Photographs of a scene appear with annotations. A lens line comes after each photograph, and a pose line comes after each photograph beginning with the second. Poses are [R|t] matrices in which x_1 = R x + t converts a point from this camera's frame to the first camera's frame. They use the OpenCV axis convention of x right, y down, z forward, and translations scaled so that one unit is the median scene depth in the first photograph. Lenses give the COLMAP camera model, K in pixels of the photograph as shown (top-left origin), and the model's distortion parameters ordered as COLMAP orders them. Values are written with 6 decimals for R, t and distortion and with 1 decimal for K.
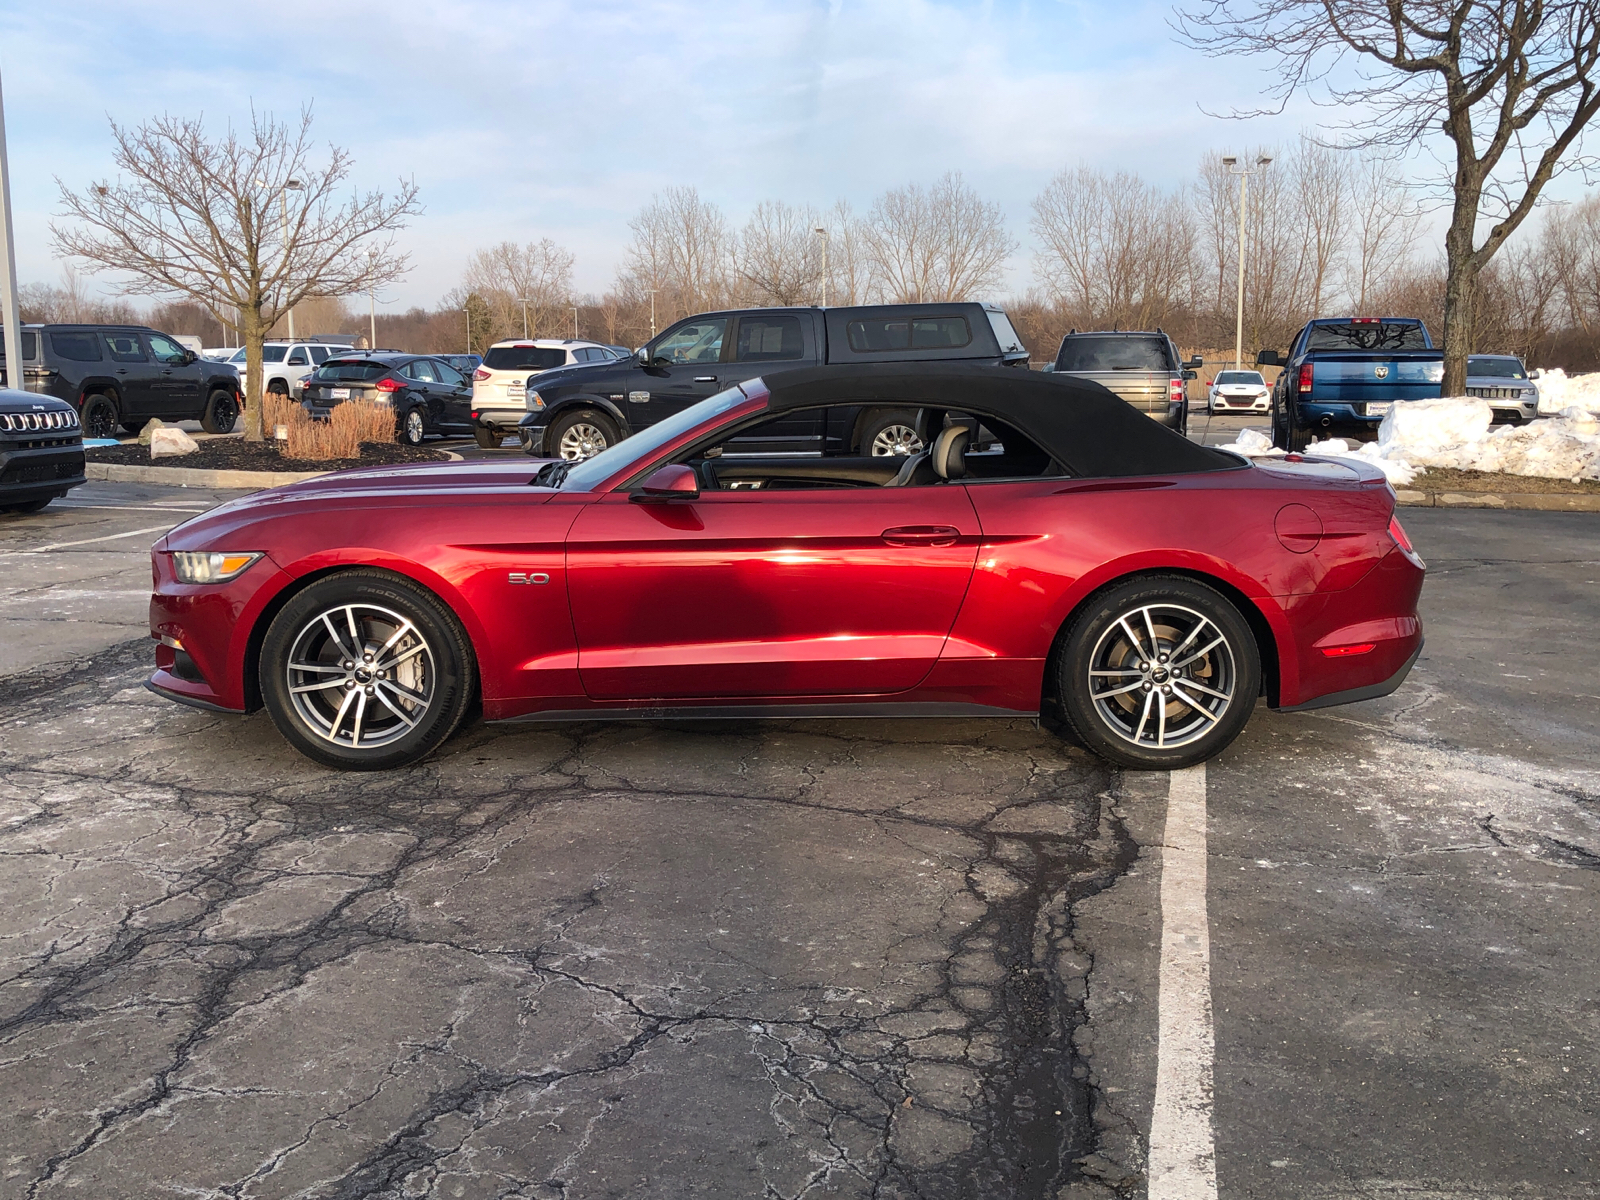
lens RADIAL K [[1567.3, 0, 795.3], [0, 1567.3, 593.7], [0, 0, 1]] dist [0.073703, -0.181223]
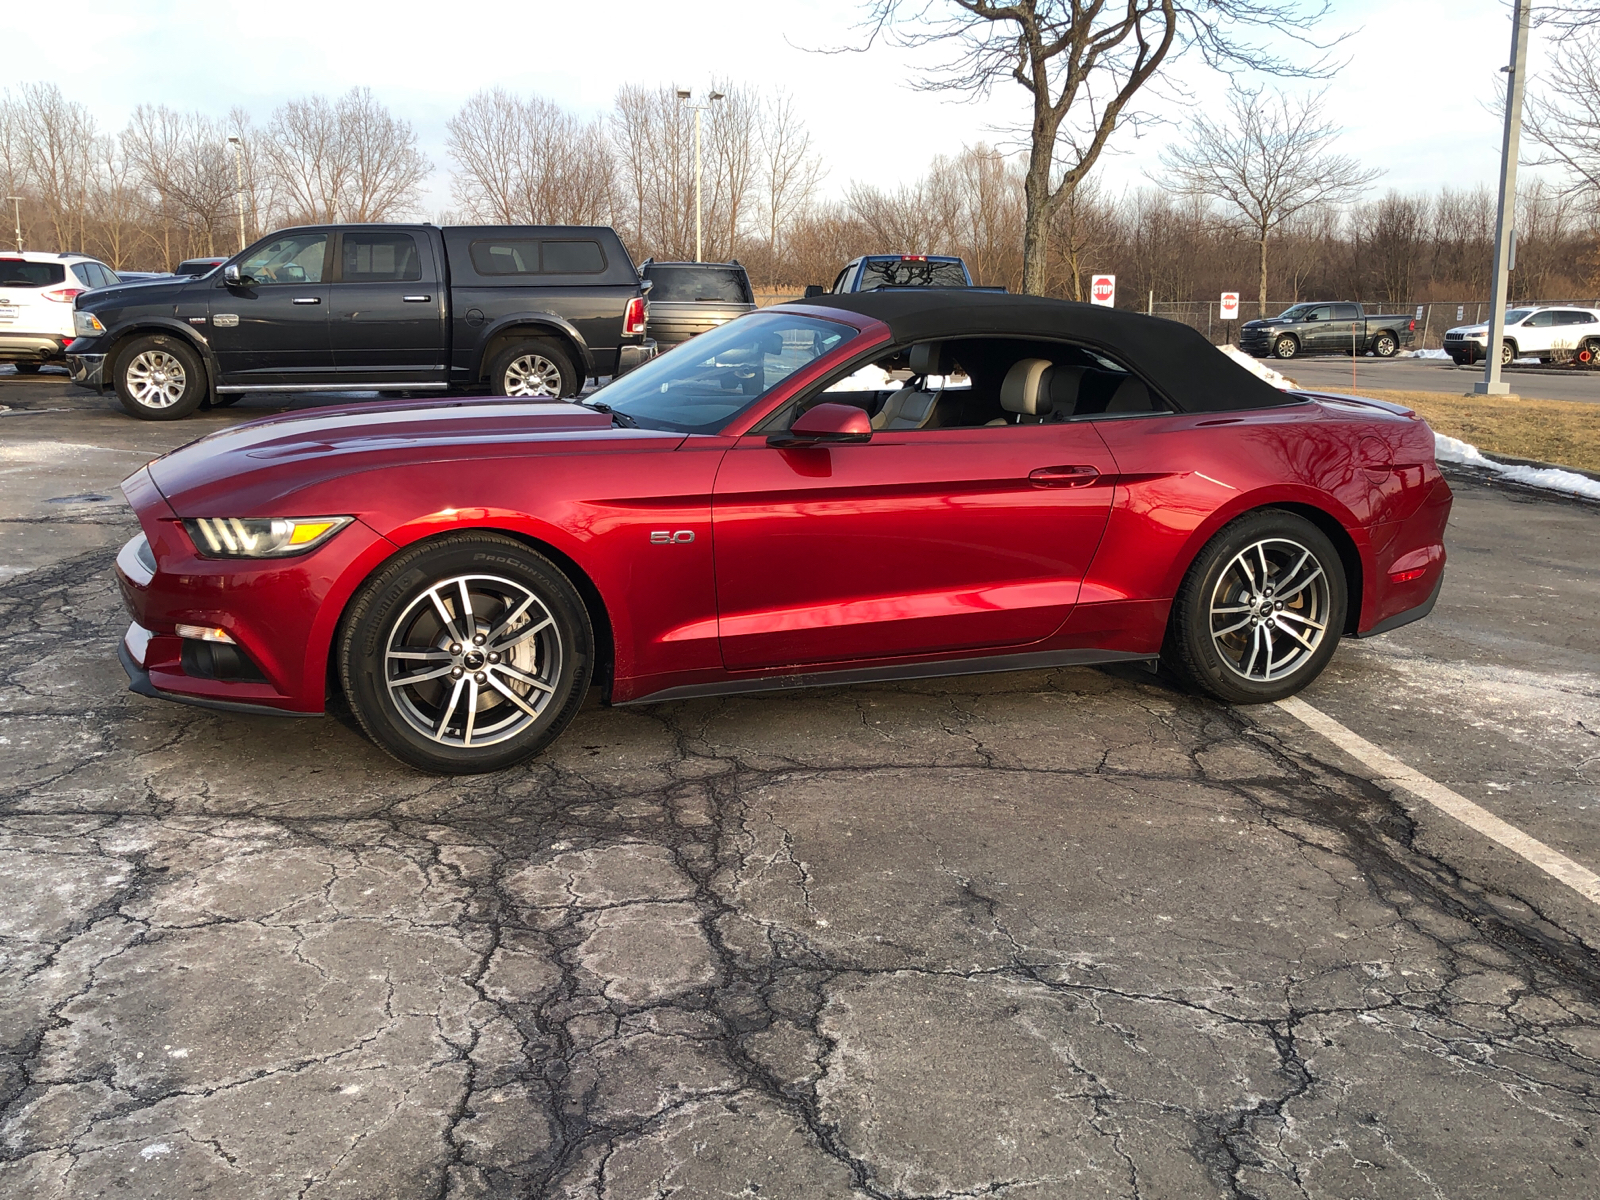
lens RADIAL K [[1567.3, 0, 795.3], [0, 1567.3, 593.7], [0, 0, 1]] dist [0.073703, -0.181223]
pose [[0.932190, -0.049957, 0.358505, -0.413684], [0.034042, 0.998140, 0.050574, -0.019466], [-0.360365, -0.034940, 0.932157, 0.167872]]
